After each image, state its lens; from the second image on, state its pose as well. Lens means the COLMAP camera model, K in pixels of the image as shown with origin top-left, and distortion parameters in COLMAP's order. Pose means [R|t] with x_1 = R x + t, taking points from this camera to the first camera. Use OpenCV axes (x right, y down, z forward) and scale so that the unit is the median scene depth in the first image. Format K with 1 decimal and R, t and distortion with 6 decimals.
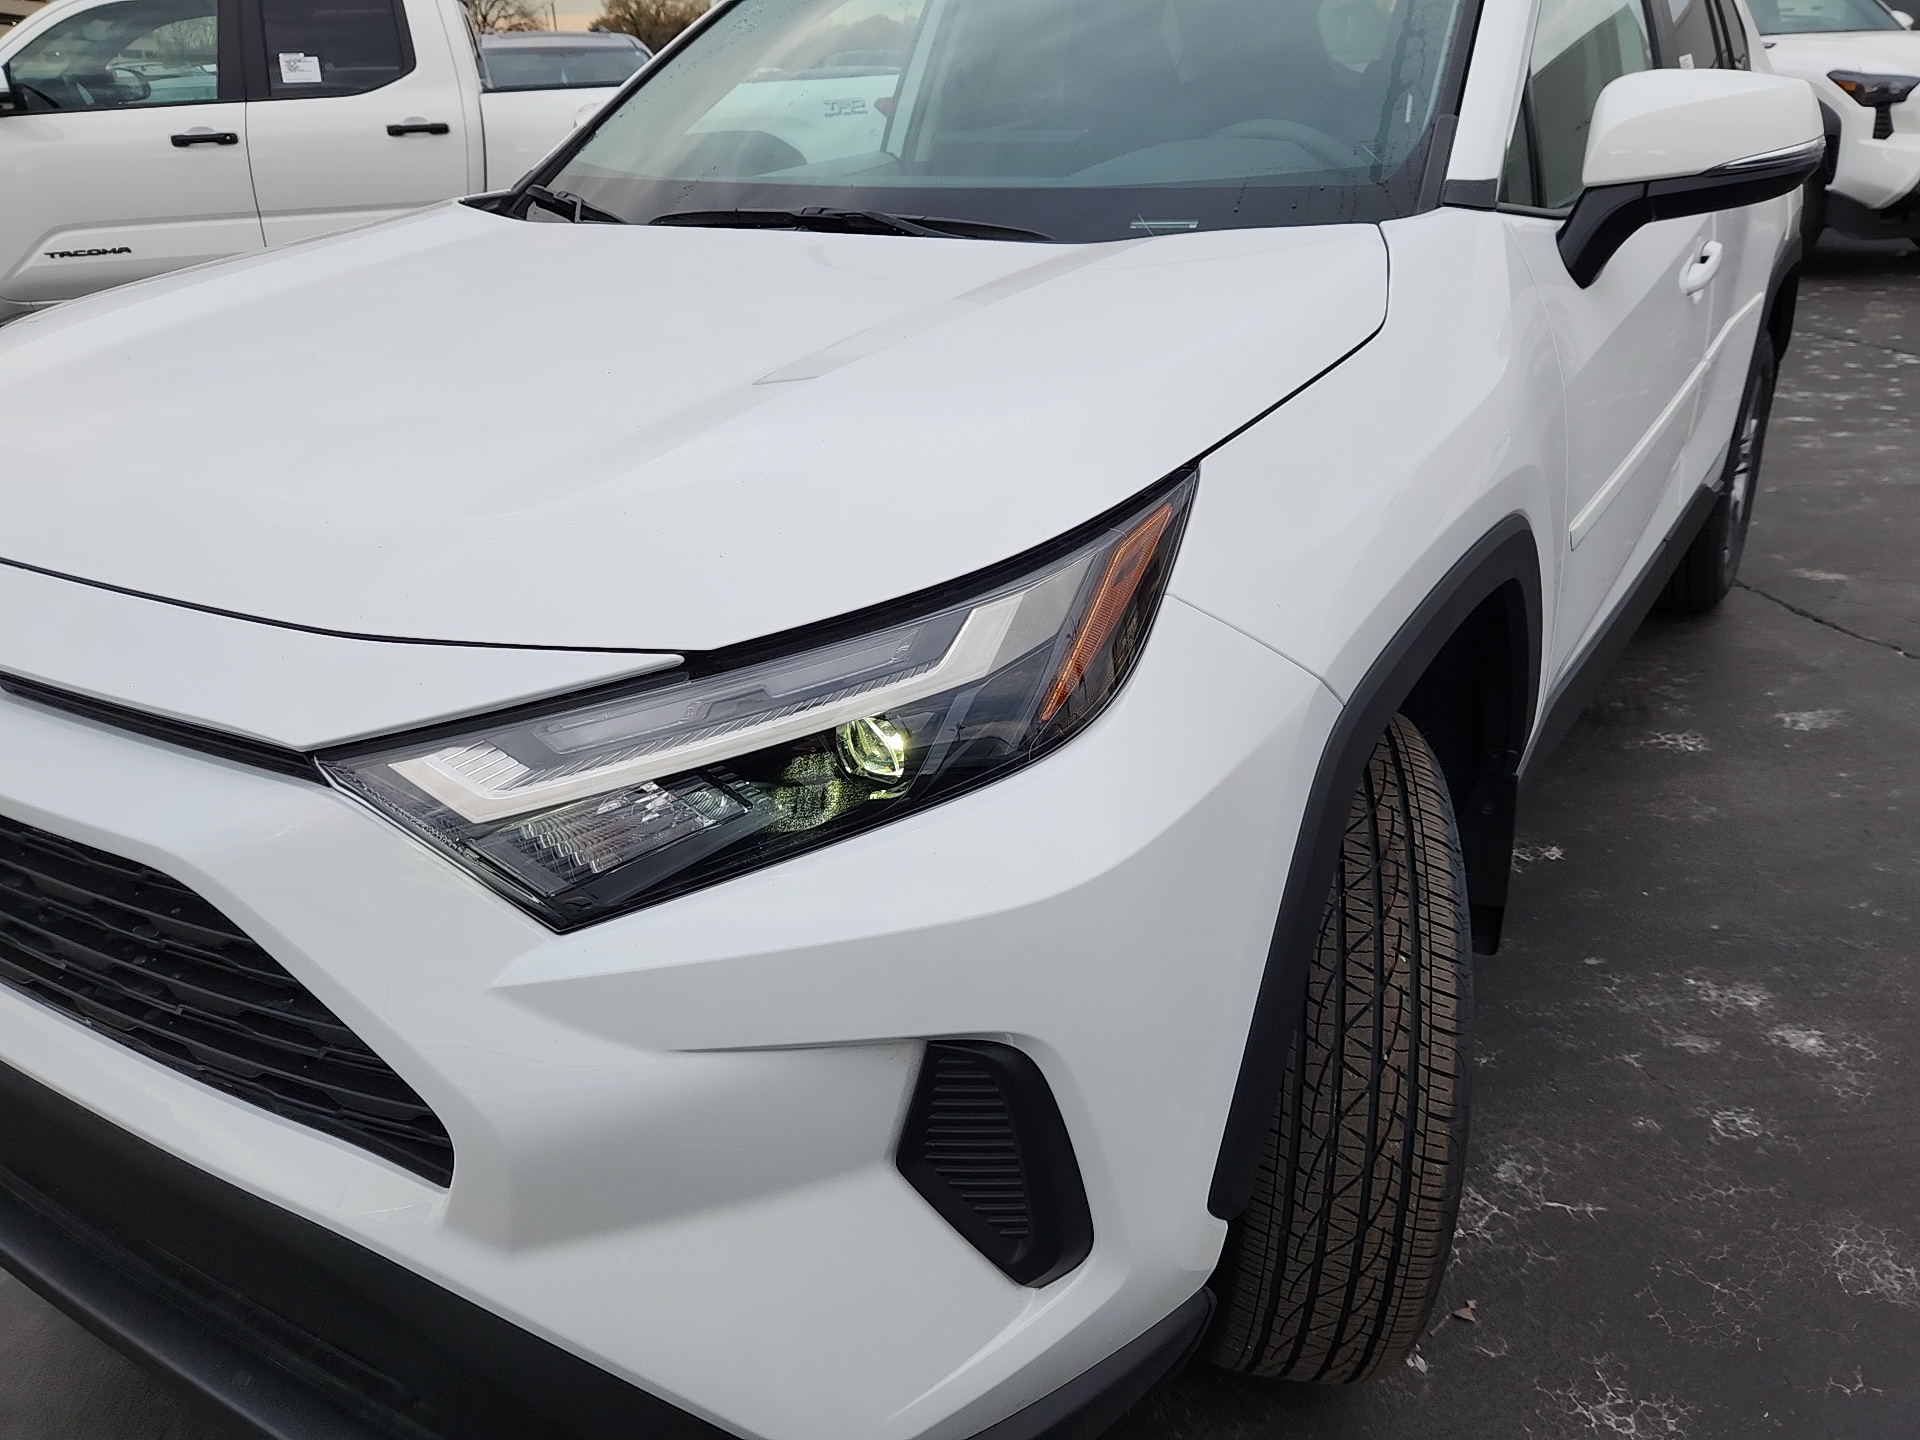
lens RADIAL K [[1474.4, 0, 1003.9], [0, 1474.4, 714.9], [0, 0, 1]] dist [0.047405, -0.033233]
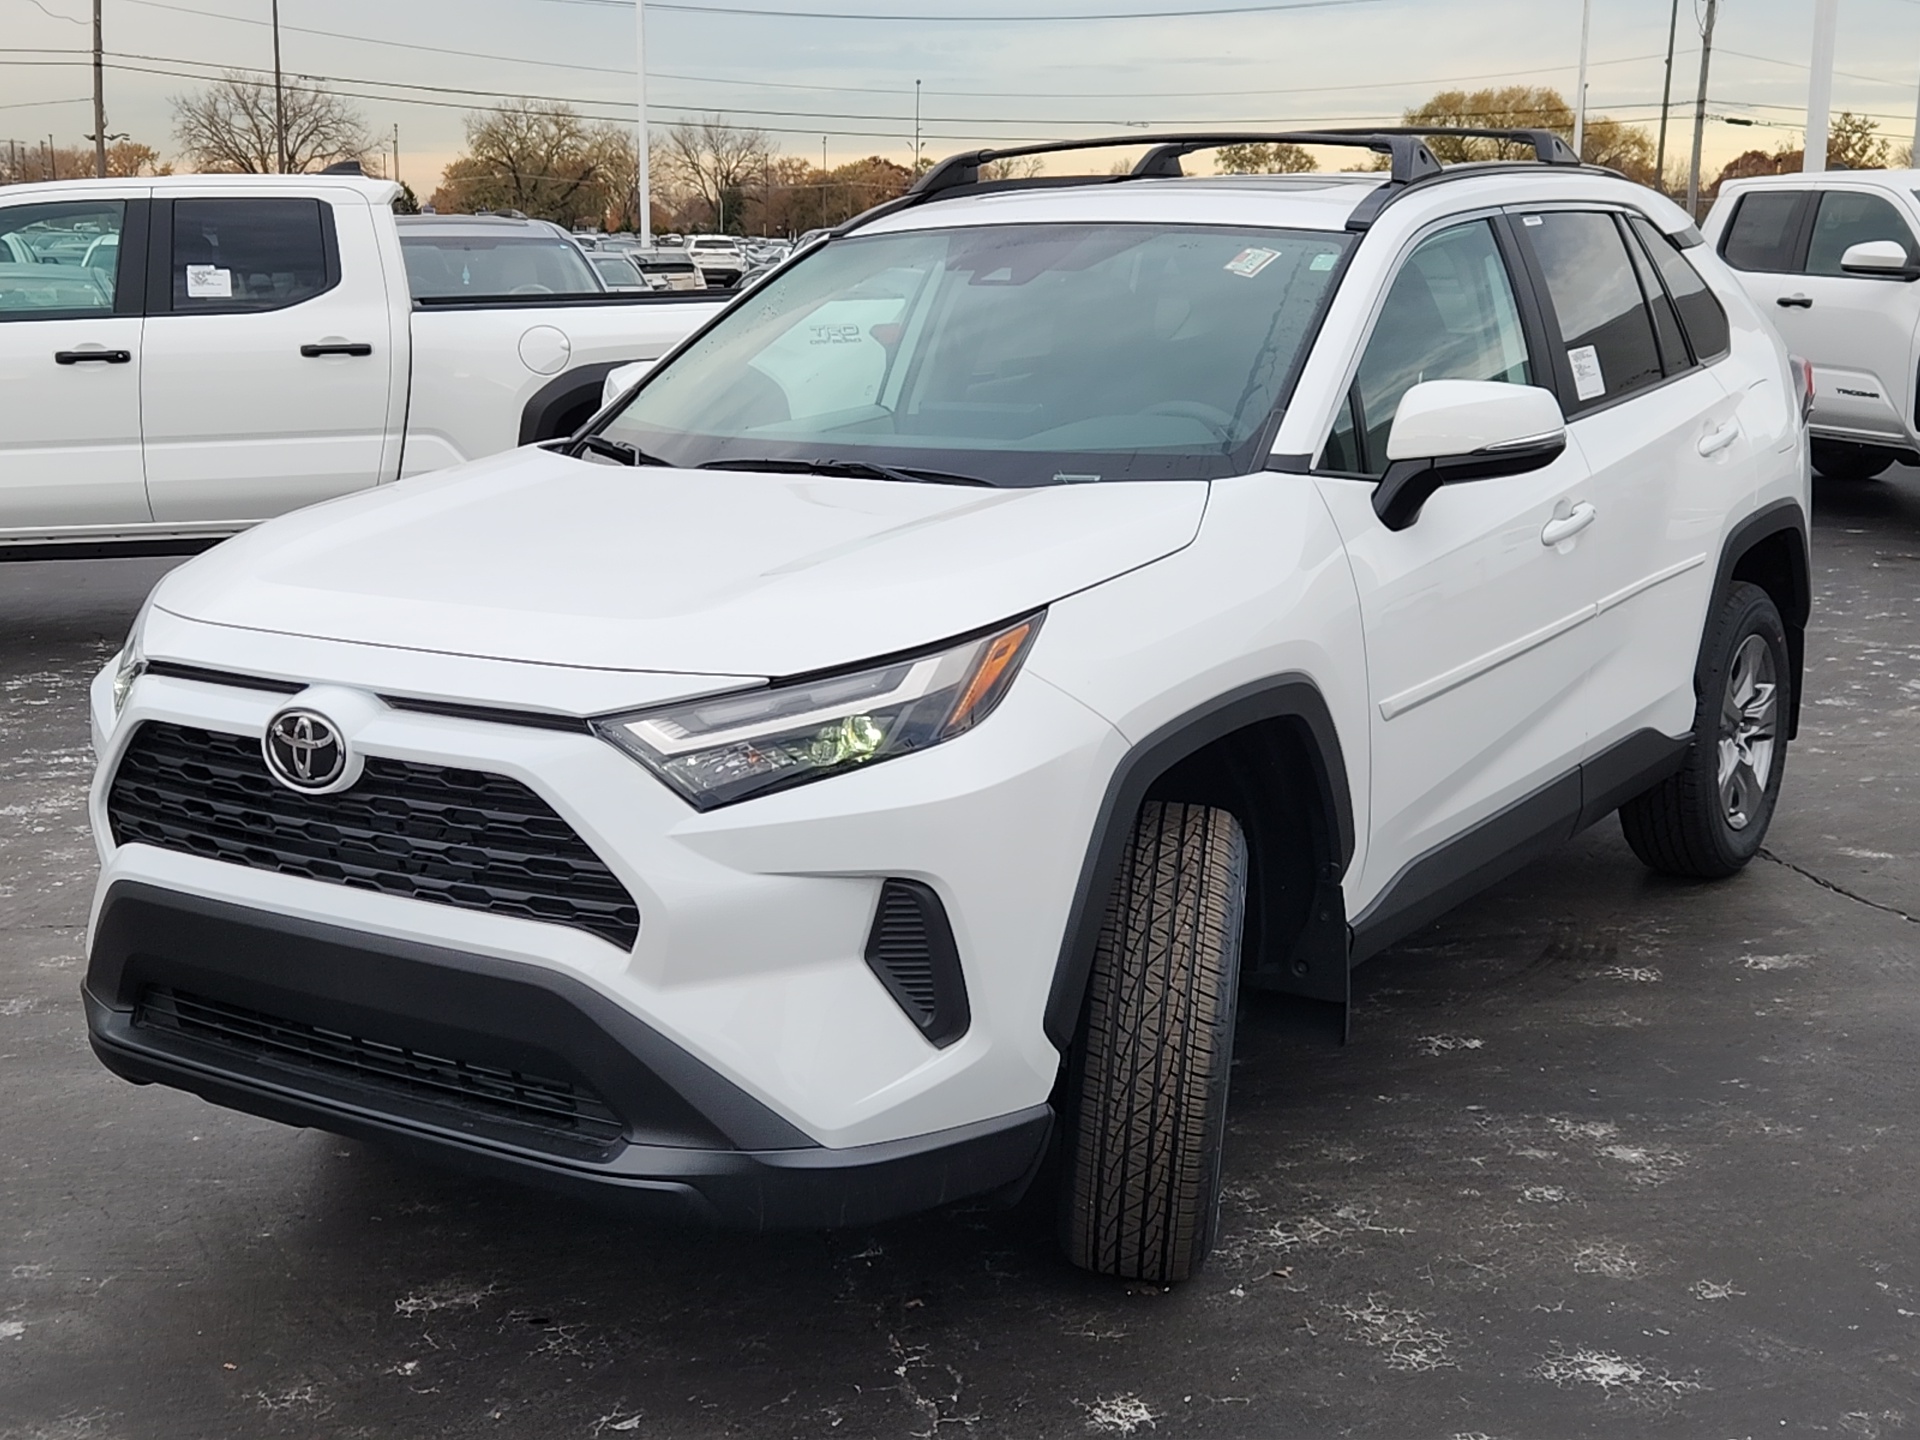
lens RADIAL K [[2431.4, 0, 967.5], [0, 2431.4, 729.8], [0, 0, 1]] dist [0.059457, 0.000000]
pose [[0.998996, 0.027005, -0.035739, 0.095301], [-0.033899, 0.977305, -0.209109, 0.393248], [0.029281, 0.210111, 0.977239, -1.222019]]
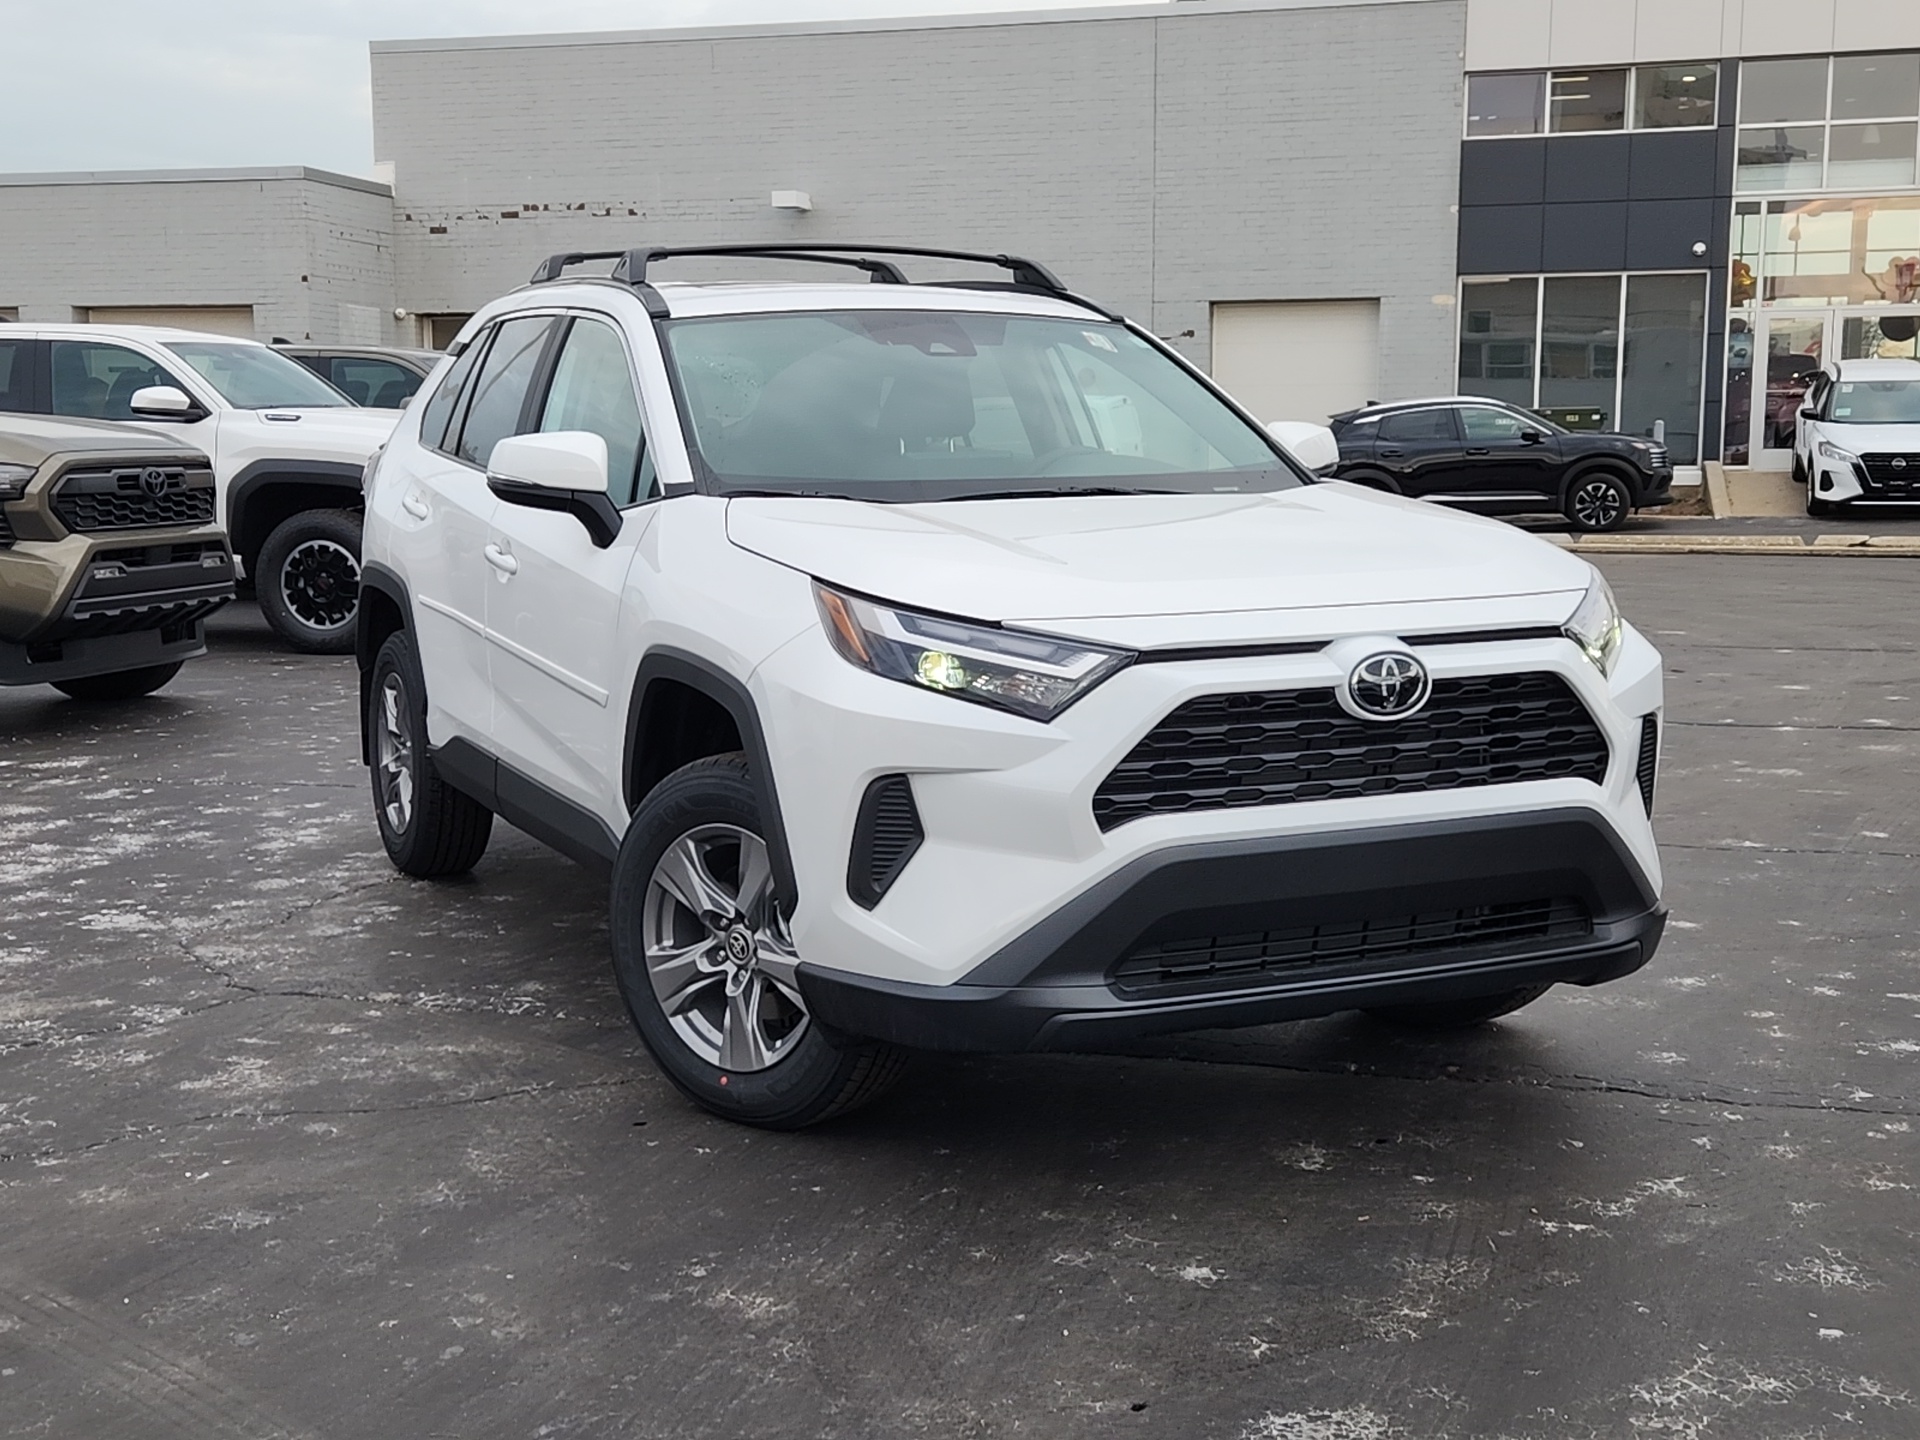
lens RADIAL K [[2404.2, 0, 964.0], [0, 2404.2, 716.5], [0, 0, 1]] dist [0.084571, 0.000000]
pose [[0.539101, -0.083387, 0.838103, -2.707600], [0.329667, 0.936584, -0.118869, 0.196824], [-0.775041, 0.340378, 0.532404, -0.282074]]
